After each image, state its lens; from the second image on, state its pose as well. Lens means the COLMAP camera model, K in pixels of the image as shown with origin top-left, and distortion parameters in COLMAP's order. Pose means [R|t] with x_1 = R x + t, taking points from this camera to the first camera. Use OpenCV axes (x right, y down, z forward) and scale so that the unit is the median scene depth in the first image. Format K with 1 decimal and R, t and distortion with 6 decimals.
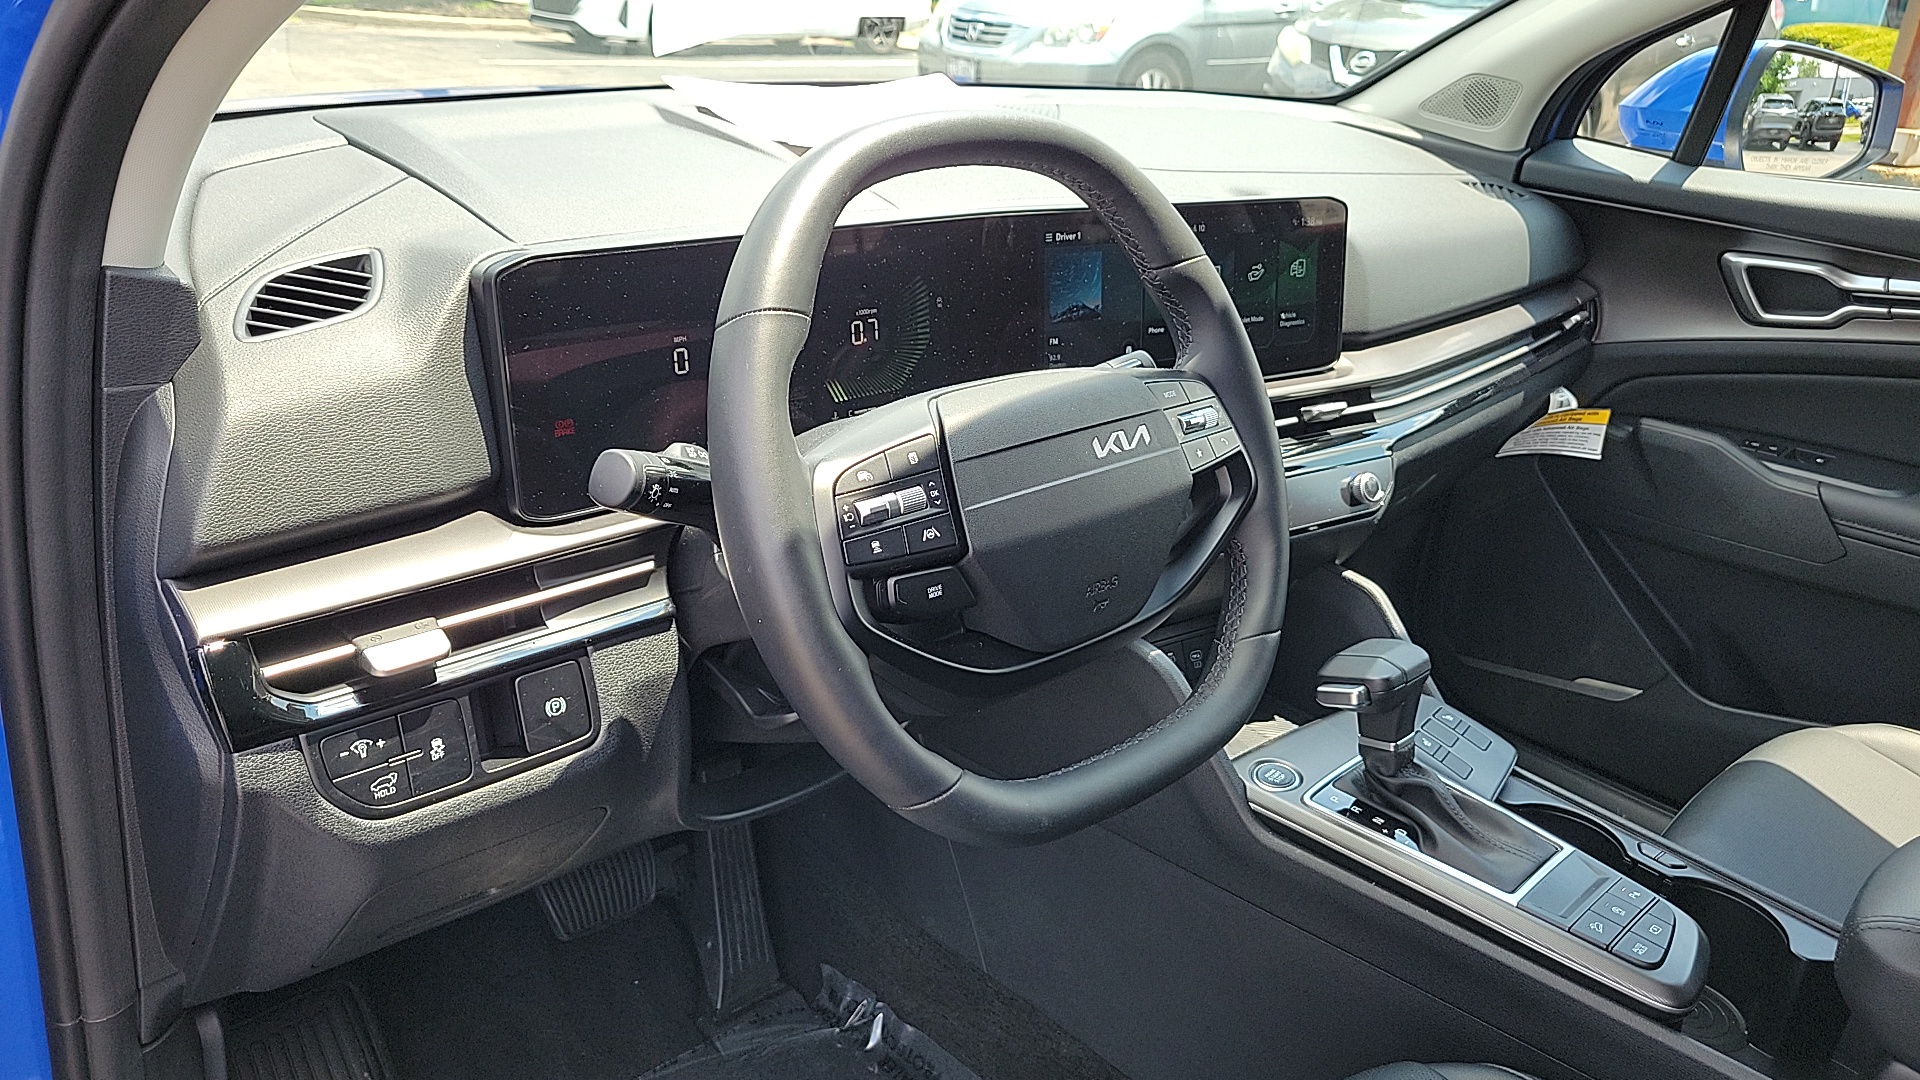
lens RADIAL K [[1481.7, 0, 945.5], [0, 1481.7, 513.2], [0, 0, 1]] dist [0.023804, -0.010477]
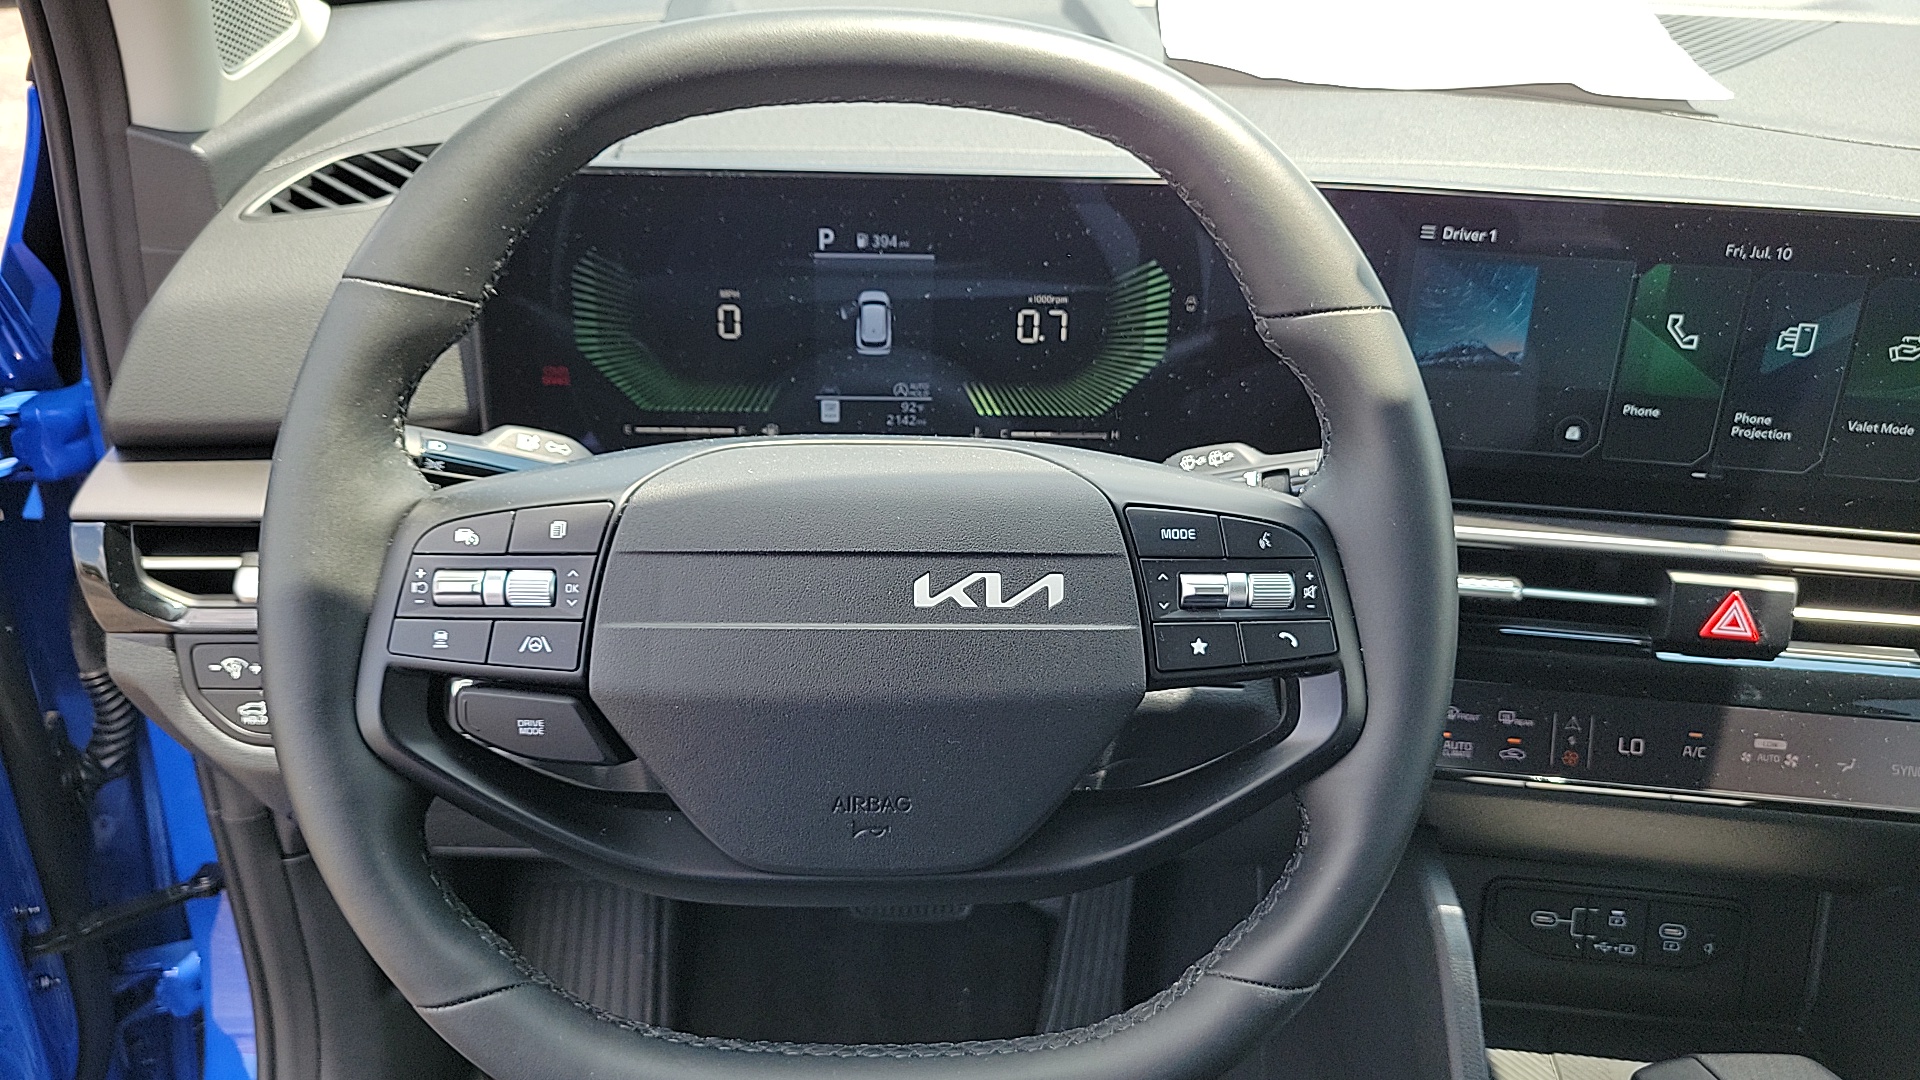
lens RADIAL K [[1481.7, 0, 961.2], [0, 1481.7, 539.3], [0, 0, 1]] dist [0.023804, -0.010477]
pose [[0.739273, 0.273998, -0.615143, 0.312870], [-0.218768, 0.961652, 0.165427, -0.109063], [0.636880, 0.012278, 0.770865, 0.348680]]
